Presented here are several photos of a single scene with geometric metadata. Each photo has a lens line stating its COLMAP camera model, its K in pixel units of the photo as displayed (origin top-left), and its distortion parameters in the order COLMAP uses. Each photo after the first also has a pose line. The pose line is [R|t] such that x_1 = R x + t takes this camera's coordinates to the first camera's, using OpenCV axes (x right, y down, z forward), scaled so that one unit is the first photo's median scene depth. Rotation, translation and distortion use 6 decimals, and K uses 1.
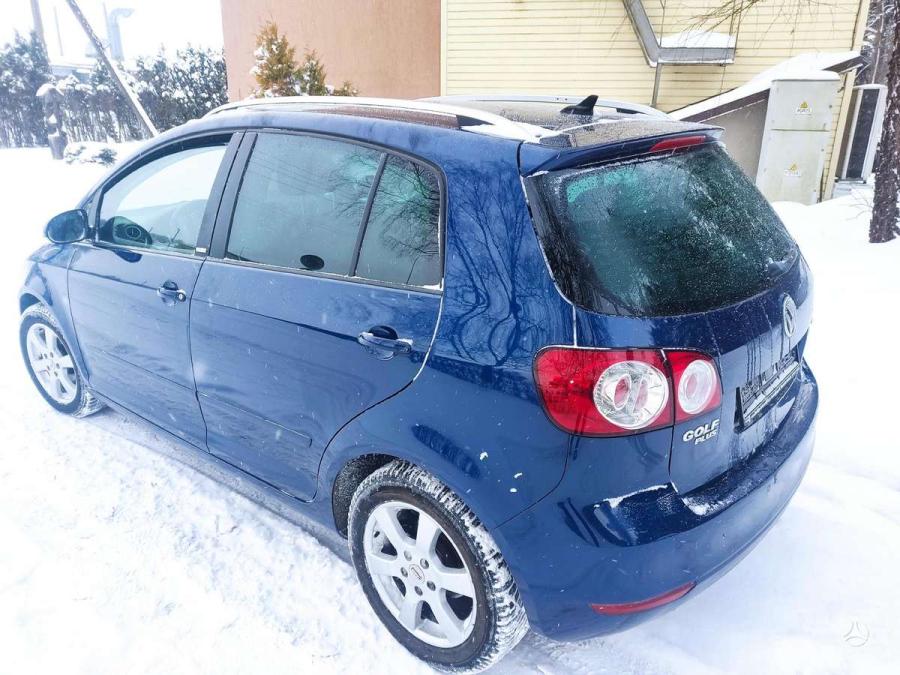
lens RADIAL K [[691.6, 0, 451.6], [0, 691.6, 335.0], [0, 0, 1]] dist [0.057521, -0.056516]
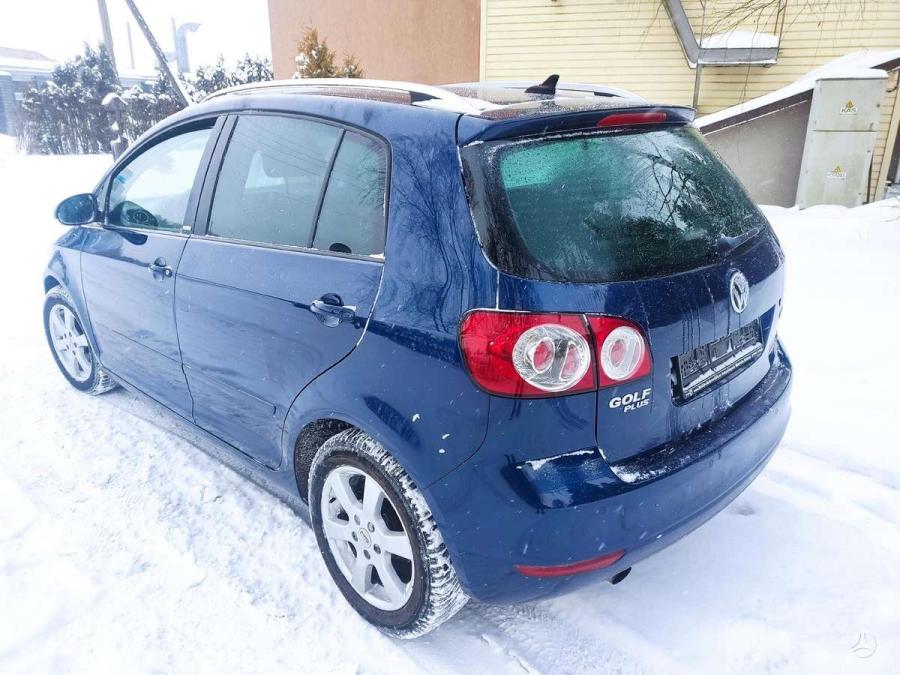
lens RADIAL K [[691.6, 0, 451.6], [0, 691.6, 335.0], [0, 0, 1]] dist [0.057521, -0.056516]
pose [[0.996827, 0.019405, -0.077193, 0.125815], [-0.020433, 0.999713, -0.012544, 0.045181], [0.076927, 0.014082, 0.996937, -0.015640]]
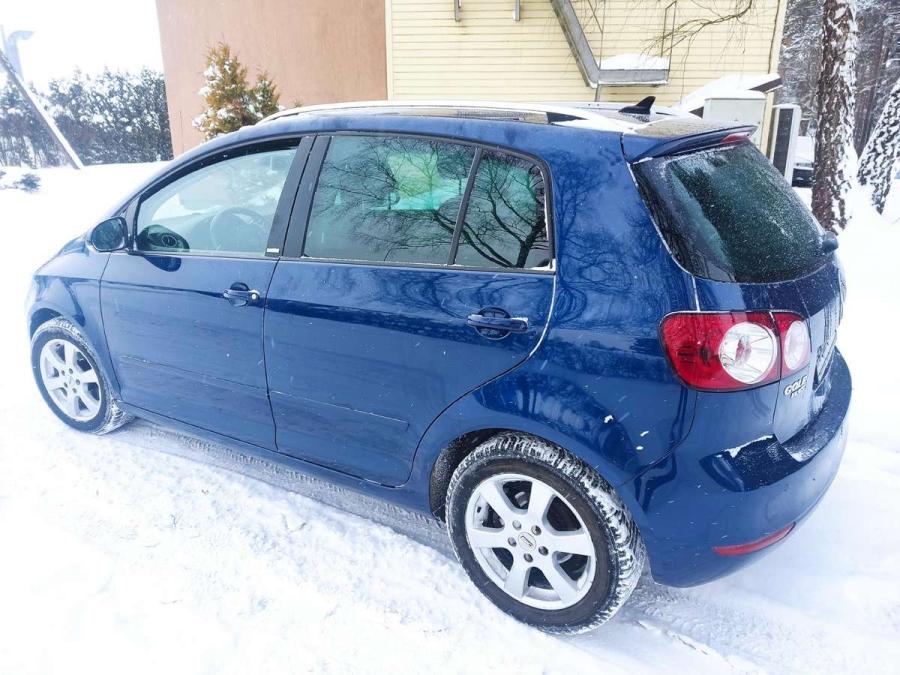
lens RADIAL K [[685.9, 0, 453.9], [0, 685.9, 334.8], [0, 0, 1]] dist [0.066614, -0.062604]
pose [[0.992340, -0.043051, 0.115790, -0.223890], [0.046633, 0.998508, -0.028409, 0.044431], [-0.114394, 0.033591, 0.992867, -0.035046]]
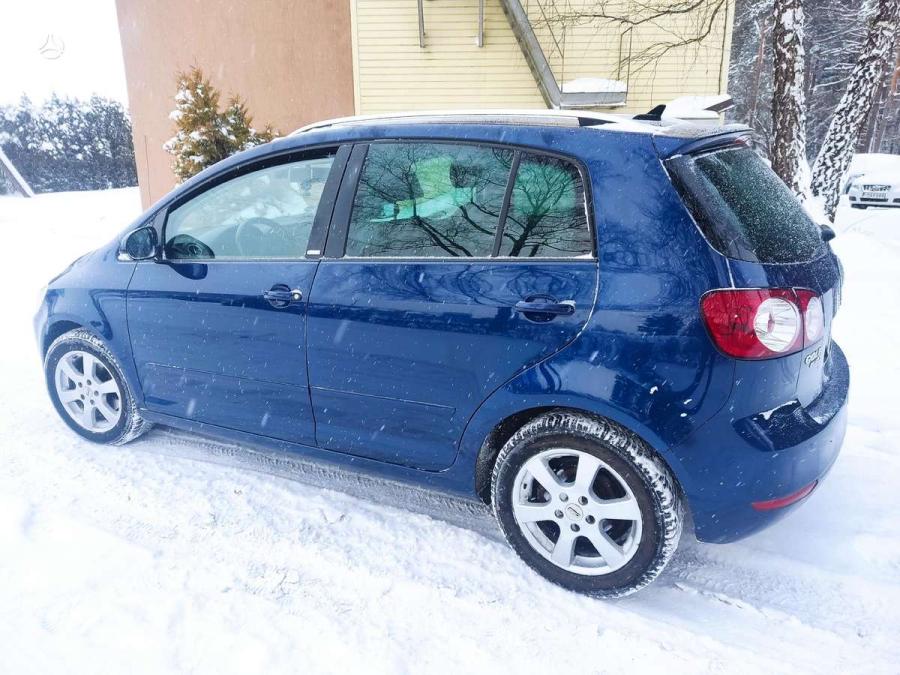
lens RADIAL K [[685.9, 0, 453.9], [0, 685.9, 334.8], [0, 0, 1]] dist [0.066614, -0.062604]
pose [[0.980542, -0.066690, 0.184633, -0.360327], [0.078764, 0.995155, -0.058841, 0.087308], [-0.179815, 0.072239, 0.981044, -0.079713]]
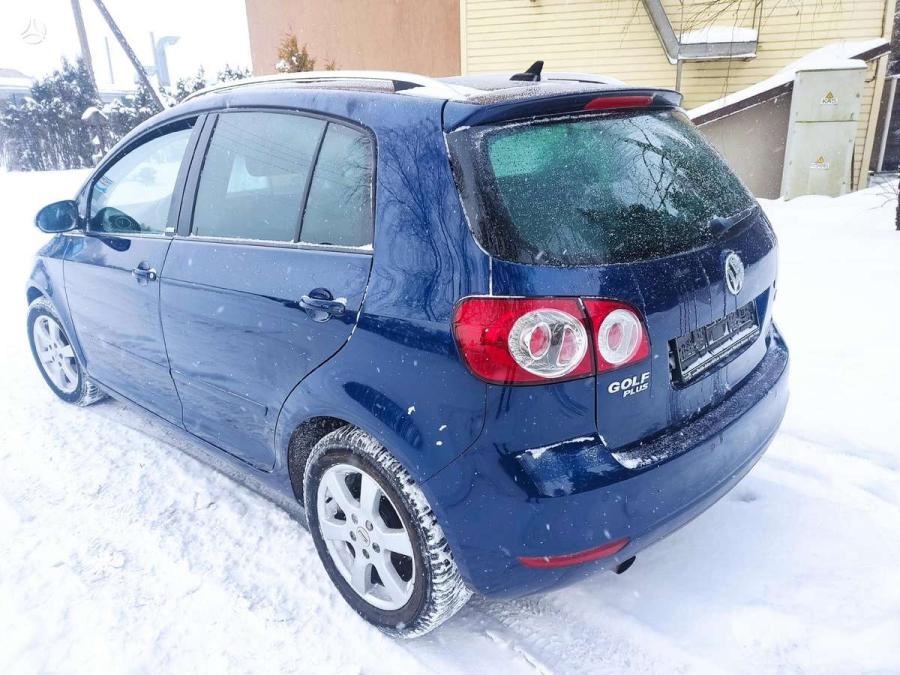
lens RADIAL K [[690.4, 0, 450.0], [0, 690.4, 337.5], [0, 0, 1]] dist [0.050477, -0.033646]
pose [[0.997810, -0.014474, -0.064546, 0.120311], [0.013410, 0.999767, -0.016887, 0.061405], [0.064776, 0.015984, 0.997772, 0.001133]]
